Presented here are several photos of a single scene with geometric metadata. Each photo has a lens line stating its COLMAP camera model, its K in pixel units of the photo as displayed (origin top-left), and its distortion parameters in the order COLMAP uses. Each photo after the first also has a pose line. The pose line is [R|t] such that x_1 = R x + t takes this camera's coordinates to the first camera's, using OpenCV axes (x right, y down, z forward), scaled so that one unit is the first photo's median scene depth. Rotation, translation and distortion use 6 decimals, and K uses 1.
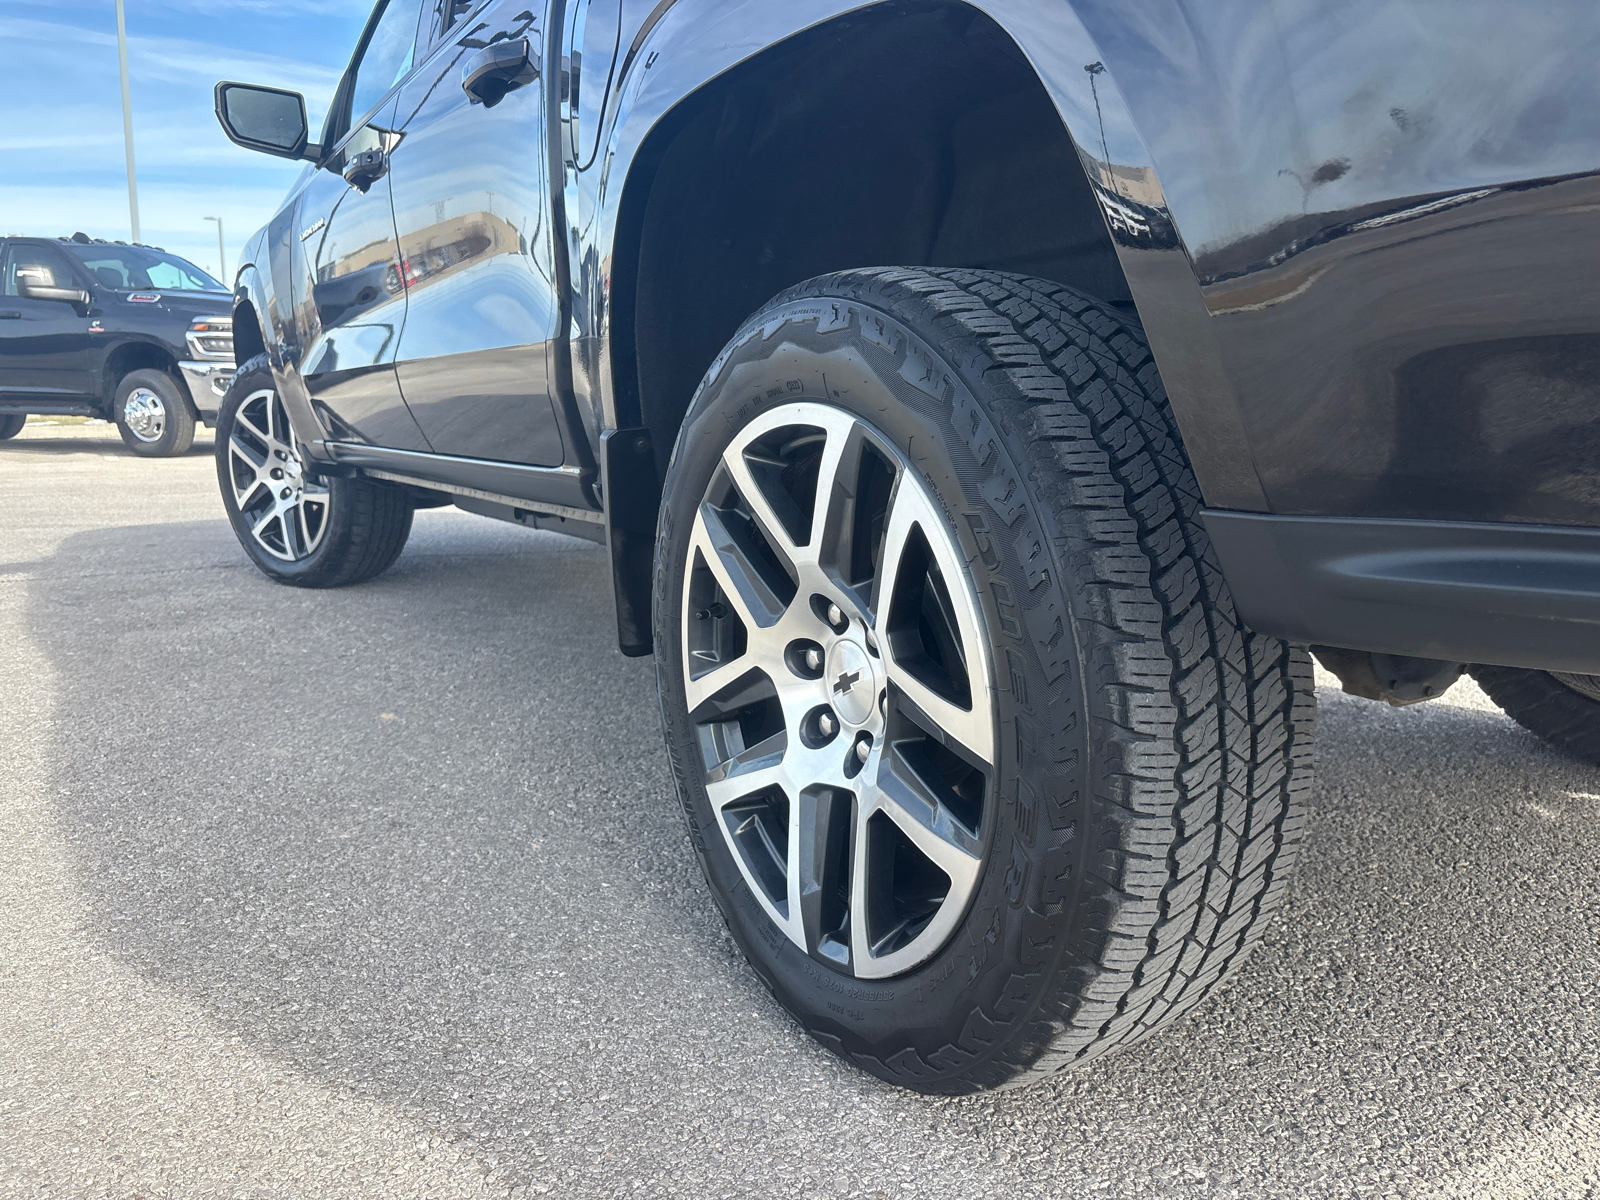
lens RADIAL K [[1226.3, 0, 779.1], [0, 1226.3, 604.8], [0, 0, 1]] dist [0.038002, -0.001753]
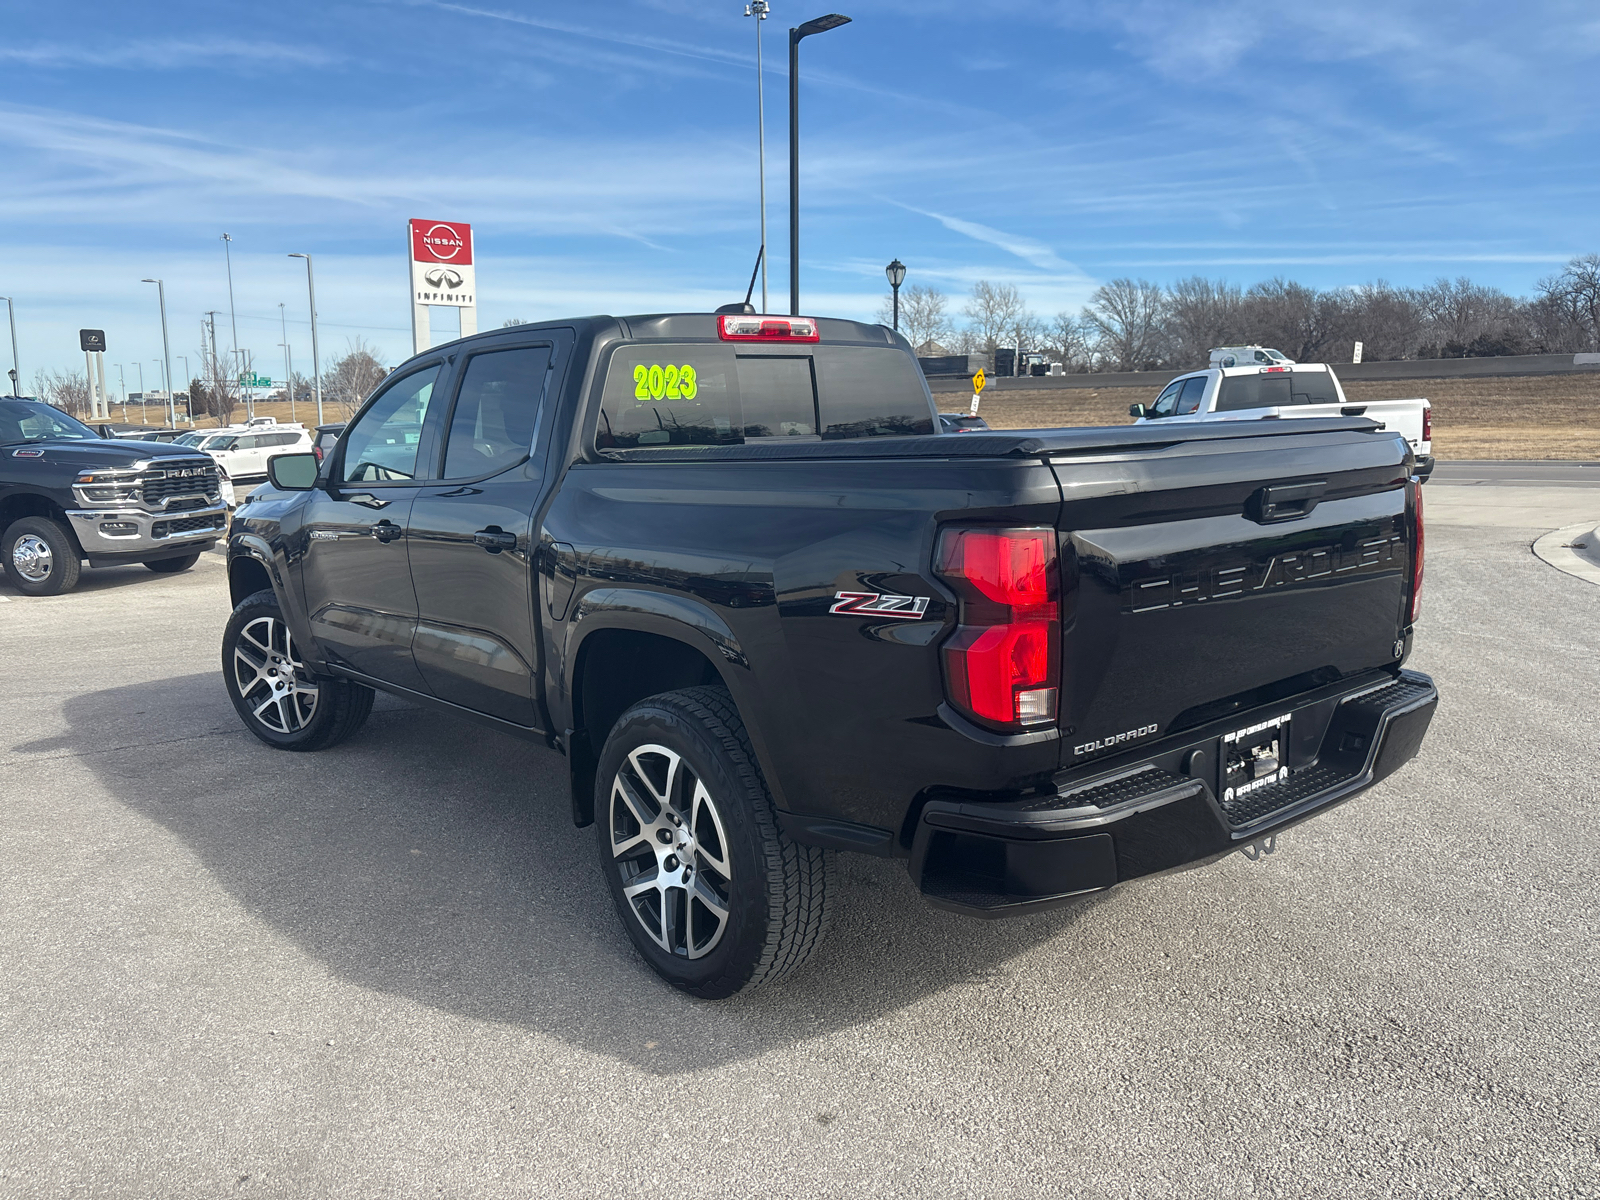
lens RADIAL K [[1226.9, 0, 776.5], [0, 1226.9, 605.4], [0, 0, 1]] dist [0.038700, -0.011129]
pose [[0.989605, -0.043463, 0.137089, -0.077198], [0.048875, 0.998143, -0.036357, -0.328435], [-0.135254, 0.042680, 0.989891, -1.564622]]
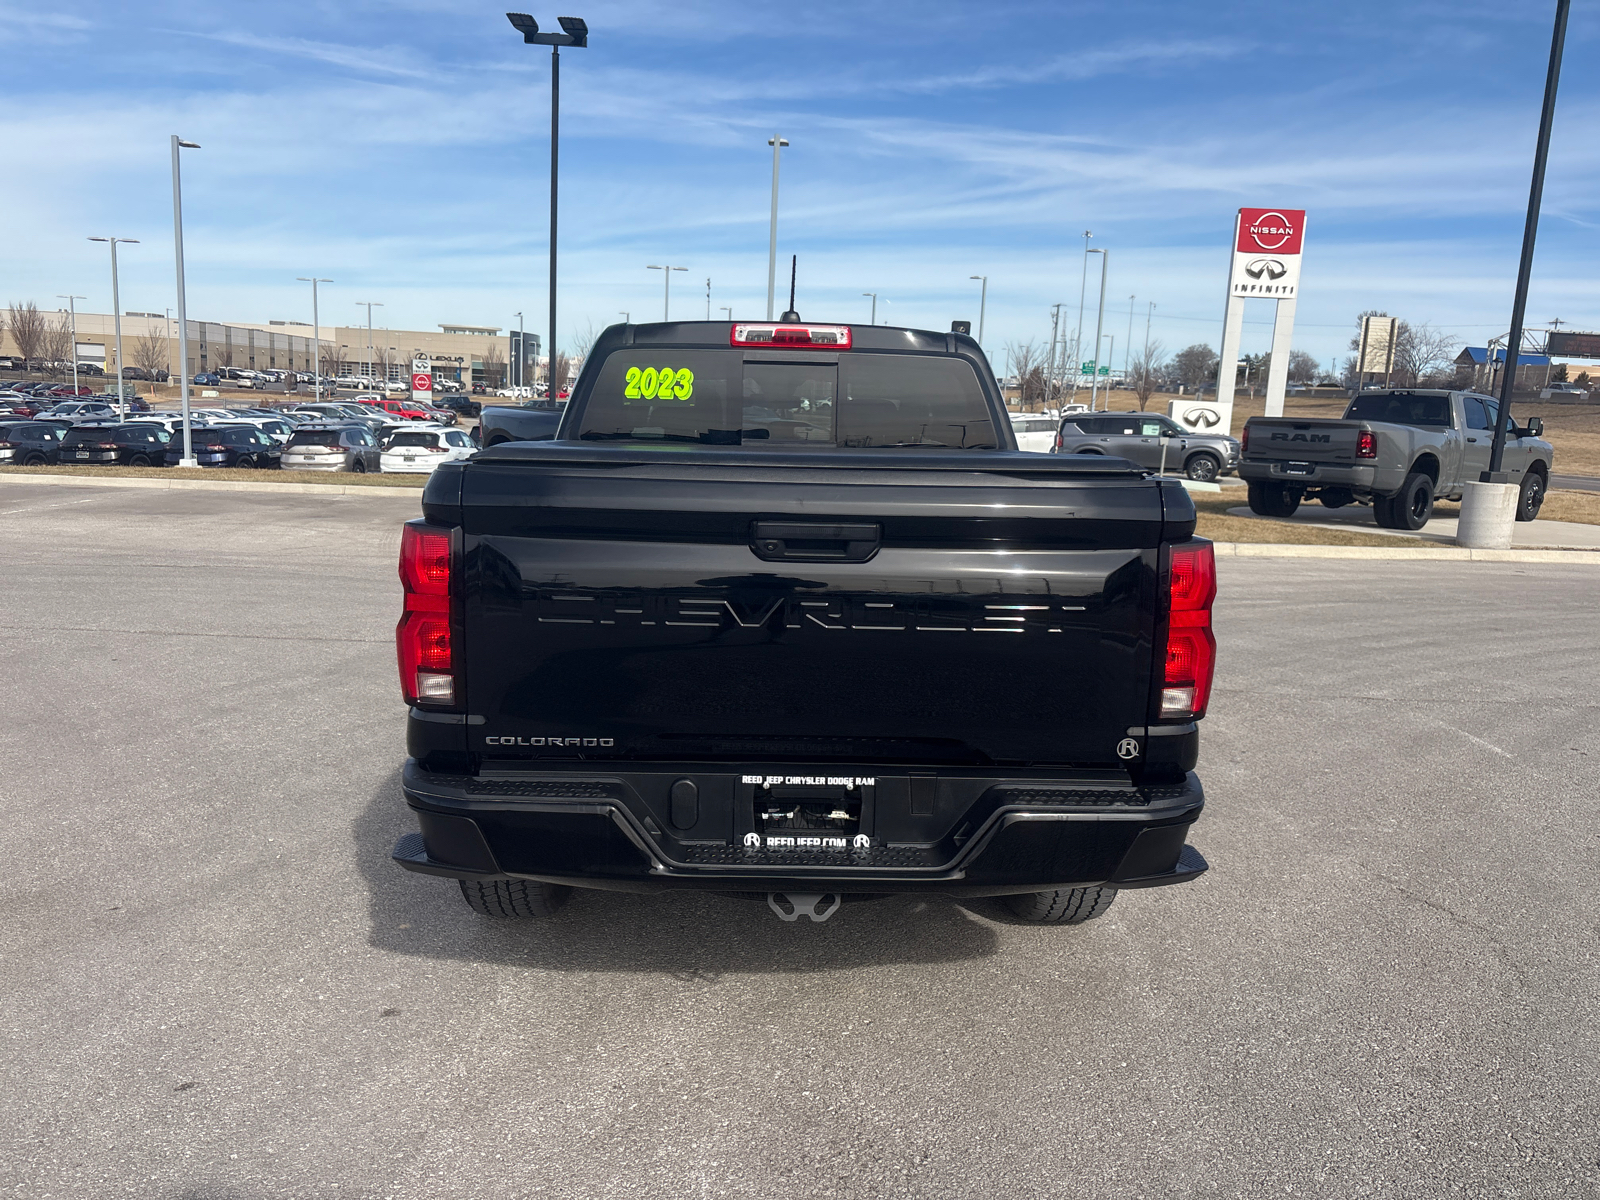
lens RADIAL K [[1226.9, 0, 776.5], [0, 1226.9, 605.4], [0, 0, 1]] dist [0.038700, -0.011129]
pose [[0.871620, 0.110980, -0.477454, 1.958522], [-0.128293, 0.991729, -0.003687, -0.423666], [0.473096, 0.064468, 0.878649, -1.325938]]
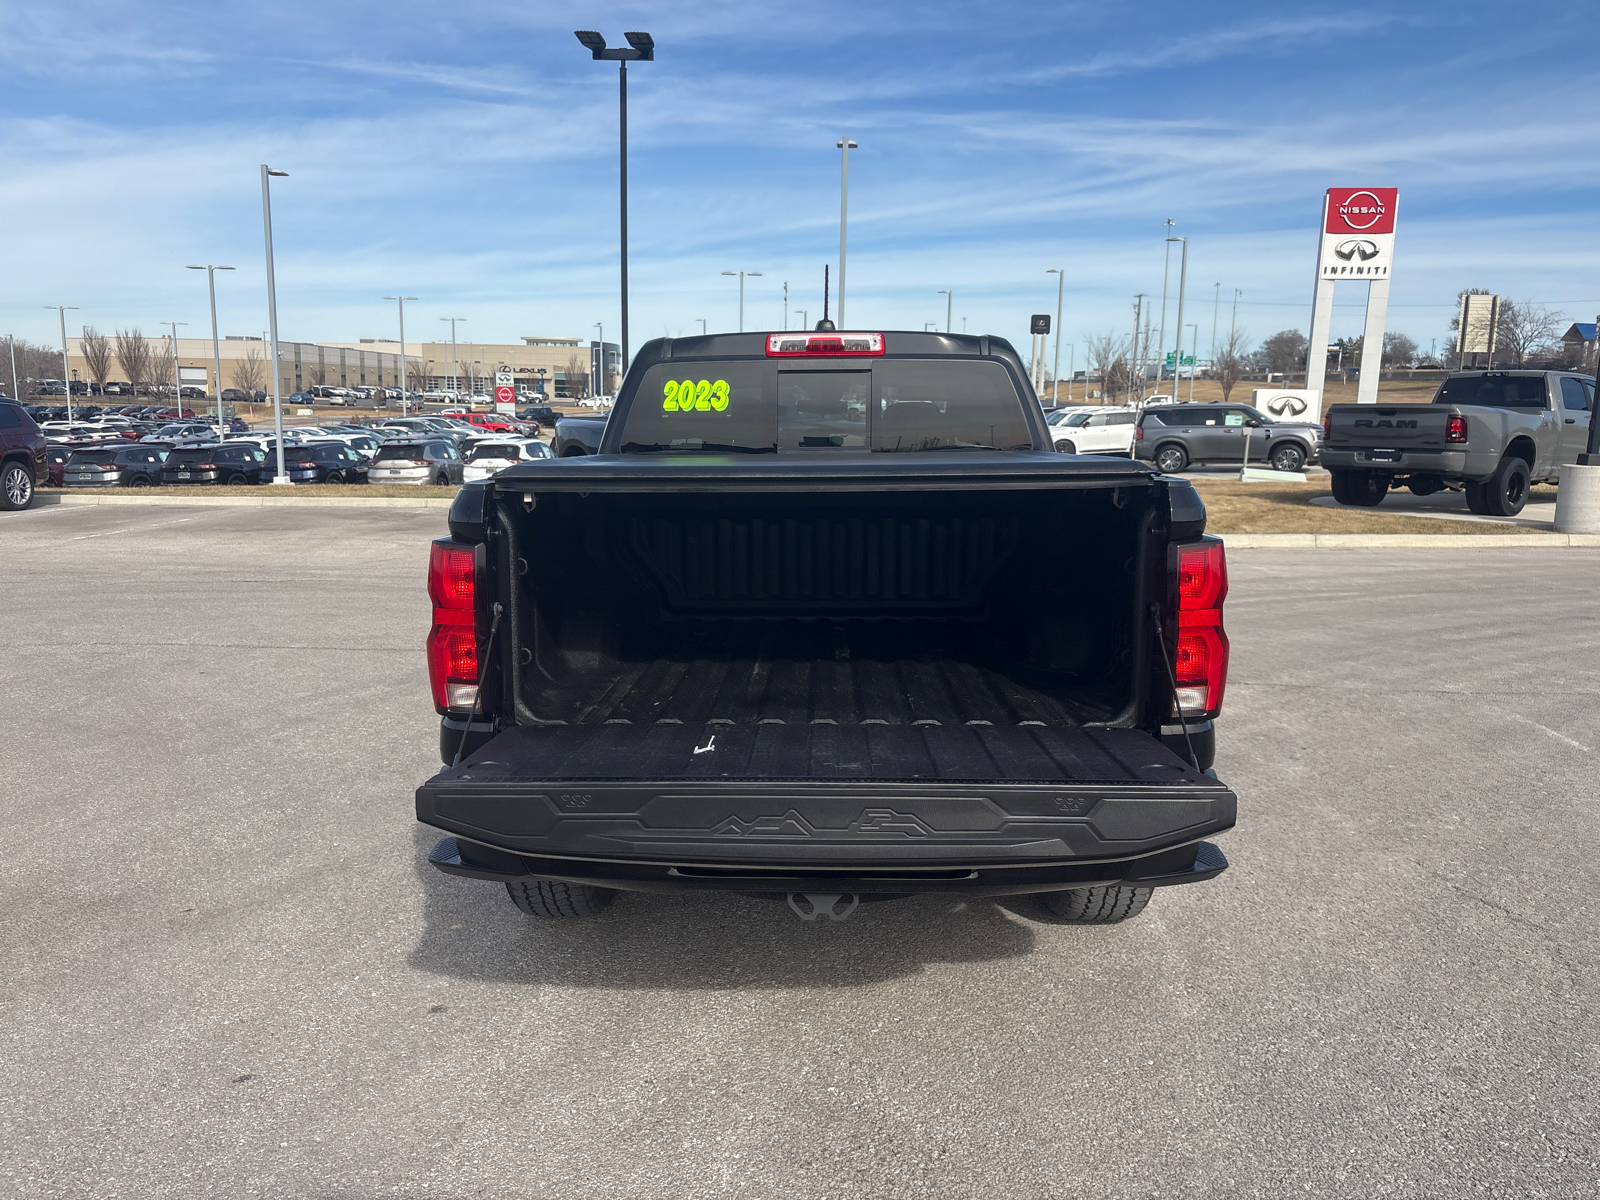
lens RADIAL K [[1226.3, 0, 779.1], [0, 1226.3, 604.8], [0, 0, 1]] dist [0.038002, -0.001753]
pose [[0.839987, 0.093146, -0.534552, 2.087242], [-0.108628, 0.994079, 0.002522, -0.447587], [0.531622, 0.055949, 0.845132, -1.312267]]
